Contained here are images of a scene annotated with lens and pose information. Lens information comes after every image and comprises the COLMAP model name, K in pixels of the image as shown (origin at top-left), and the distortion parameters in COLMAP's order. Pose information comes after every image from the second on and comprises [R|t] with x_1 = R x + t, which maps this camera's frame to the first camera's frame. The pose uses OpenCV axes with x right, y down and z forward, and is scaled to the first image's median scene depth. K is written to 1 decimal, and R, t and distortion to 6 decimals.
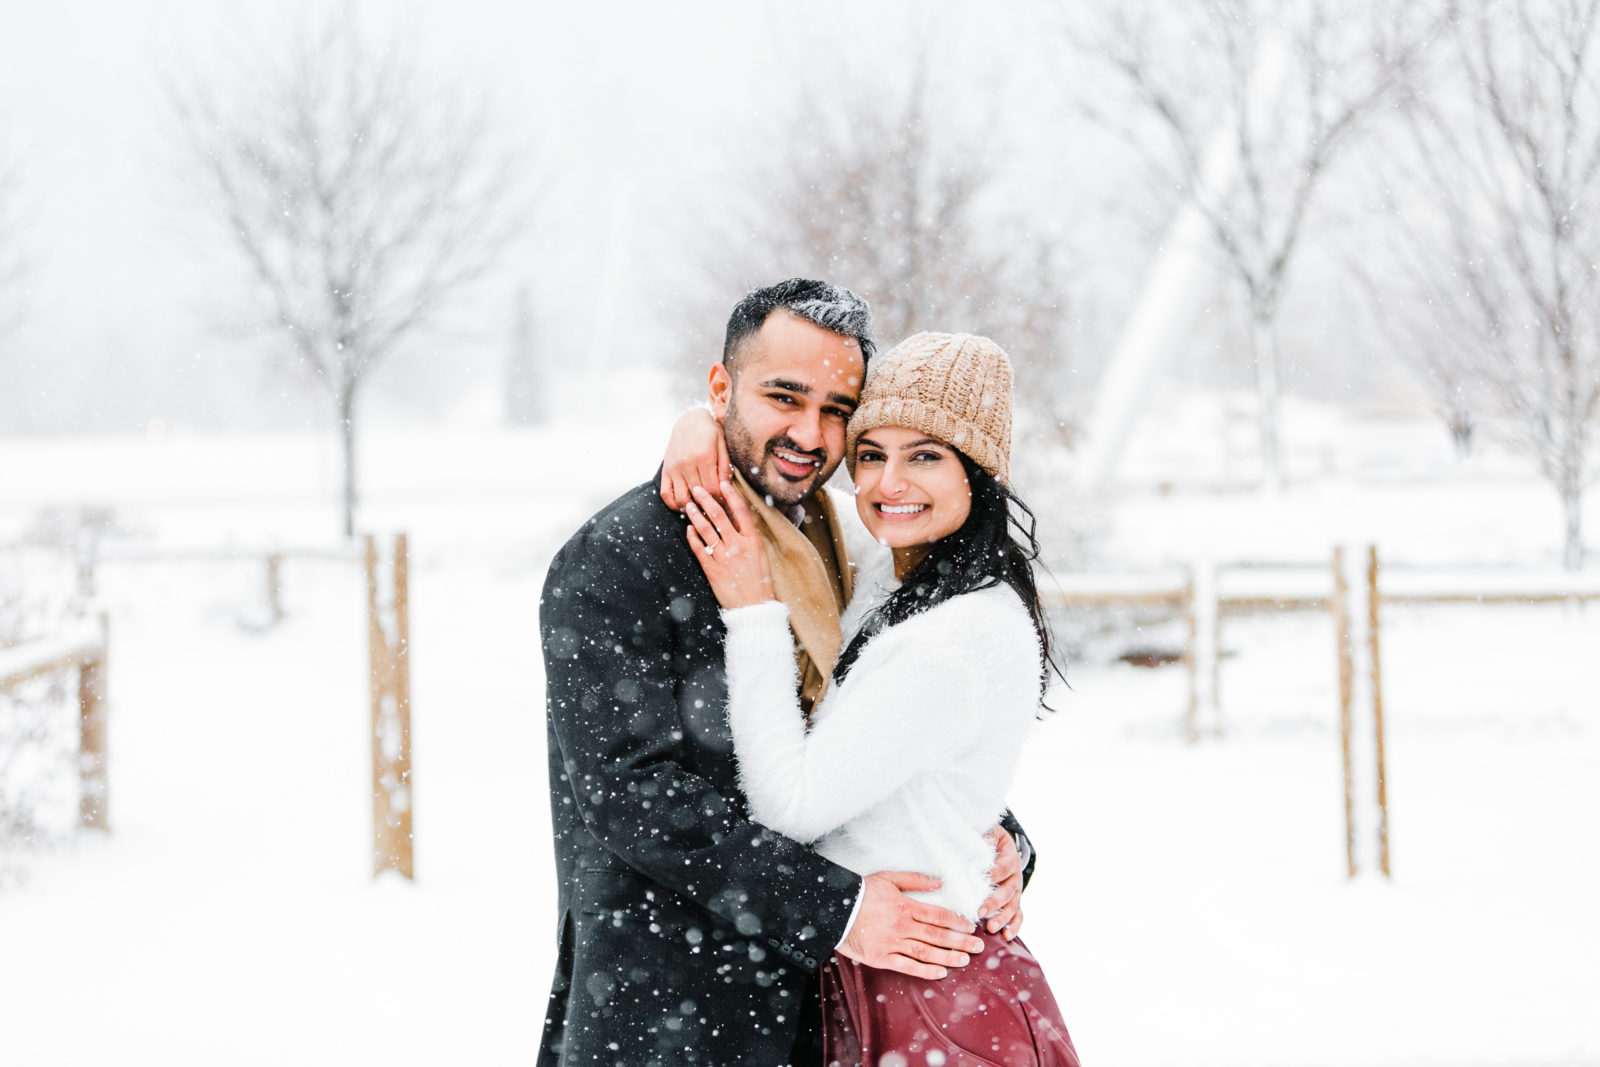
lens RADIAL K [[3913.0, 0, 797.0], [0, 3913.0, 537.9], [0, 0, 1]] dist [-0.014319, 0.000000]
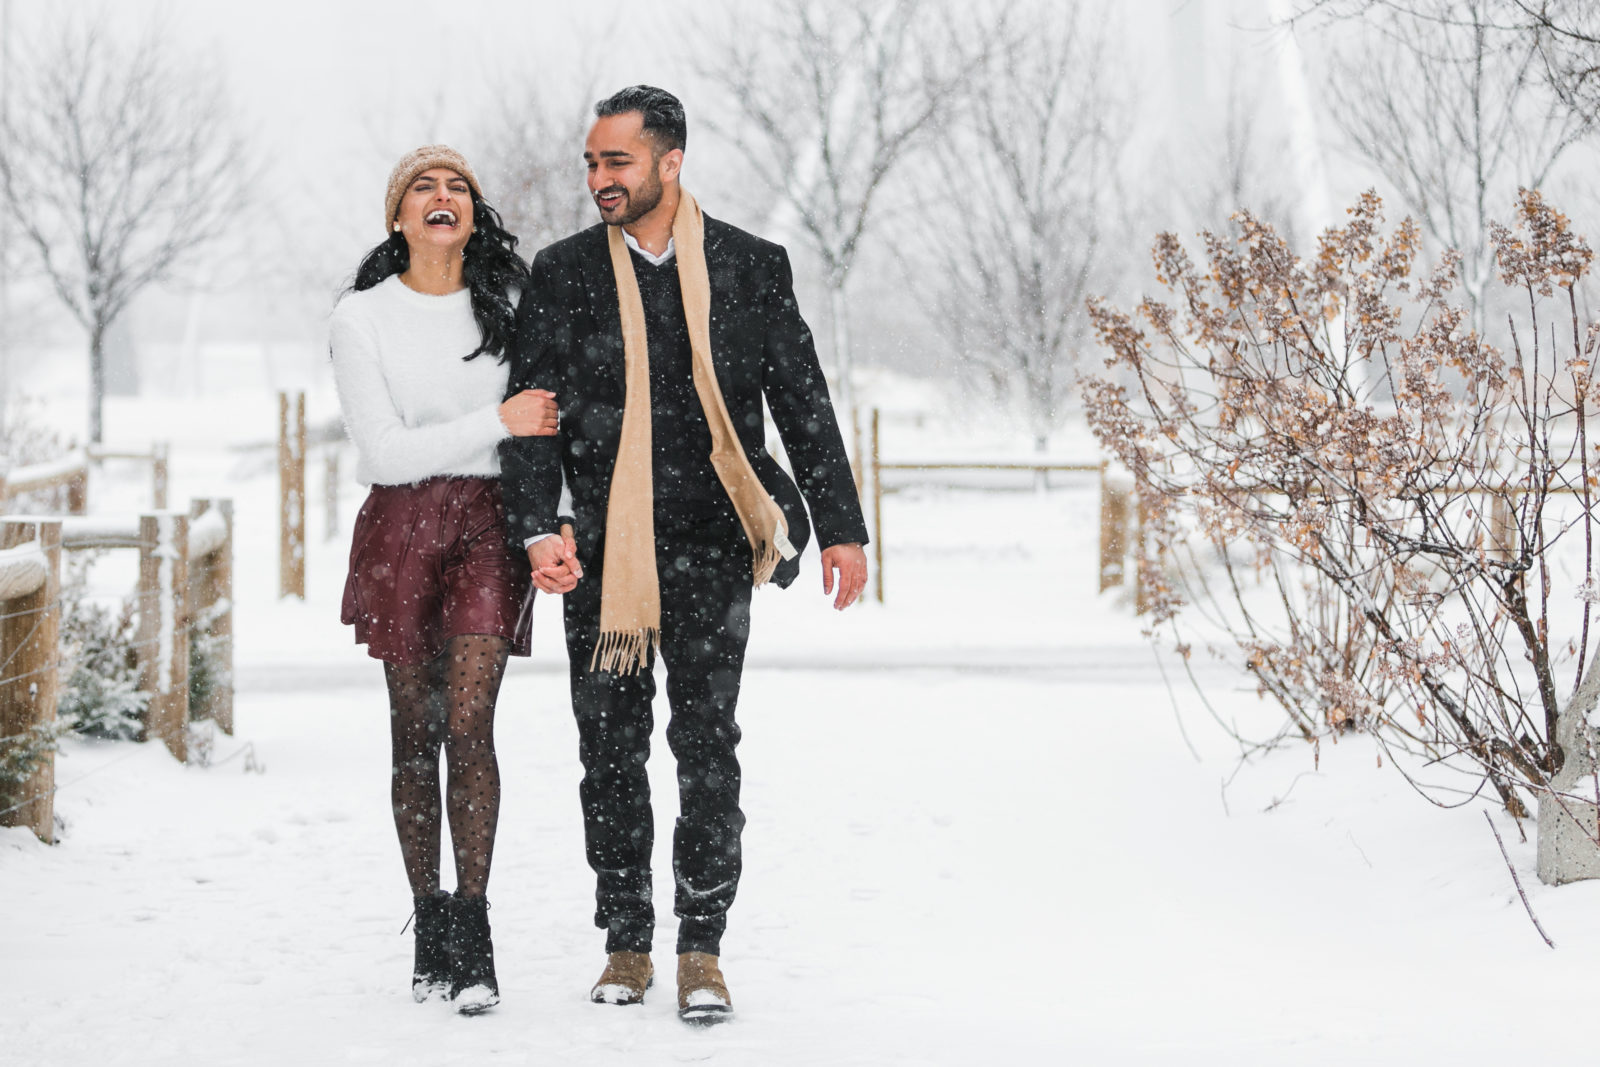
lens RADIAL K [[3913.0, 0, 790.6], [0, 3913.0, 518.9], [0, 0, 1]] dist [-0.014319, 0.000000]
pose [[0.994894, 0.016903, 0.099501, -0.034719], [-0.017134, 0.999852, 0.001461, 0.027581], [-0.099462, -0.003159, 0.995036, -0.405831]]
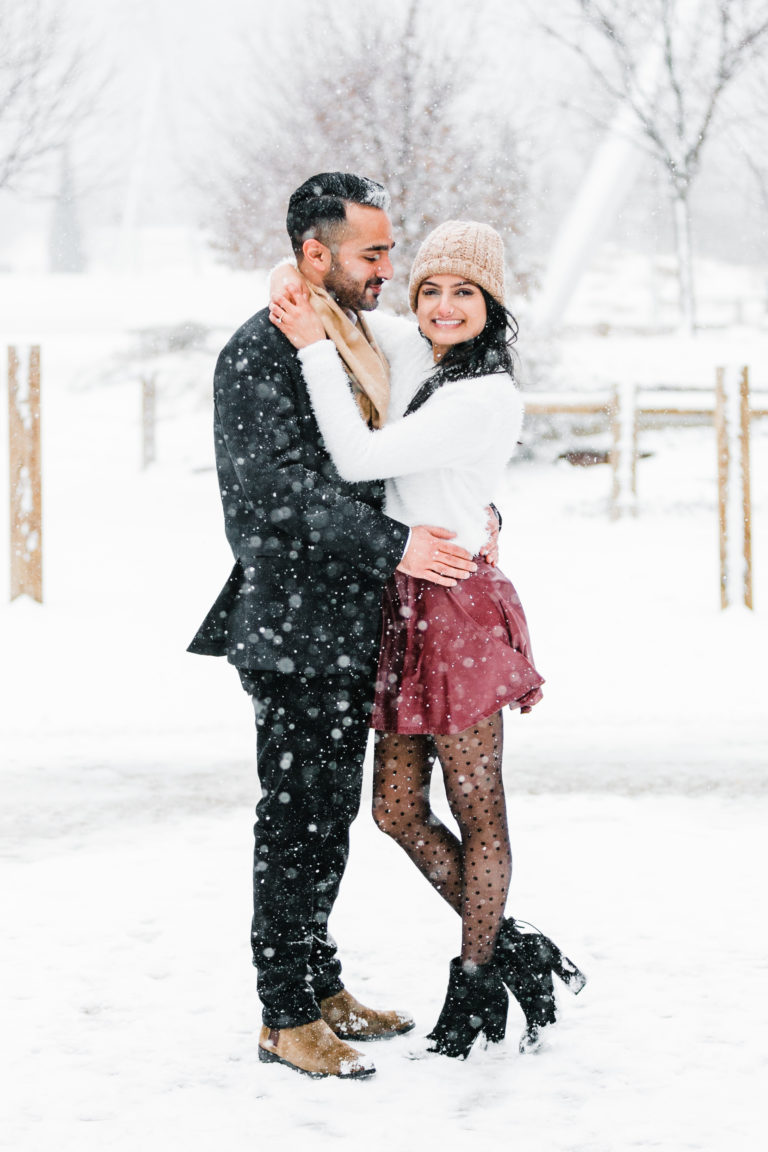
lens RADIAL K [[3250.8, 0, 384.8], [0, 3250.8, 584.1], [0, 0, 1]] dist [0.023969, 0.000000]
pose [[0.999474, 0.016179, 0.028090, -0.006174], [-0.017997, 0.997676, 0.065715, 0.002620], [-0.026962, -0.066186, 0.997443, -0.081713]]
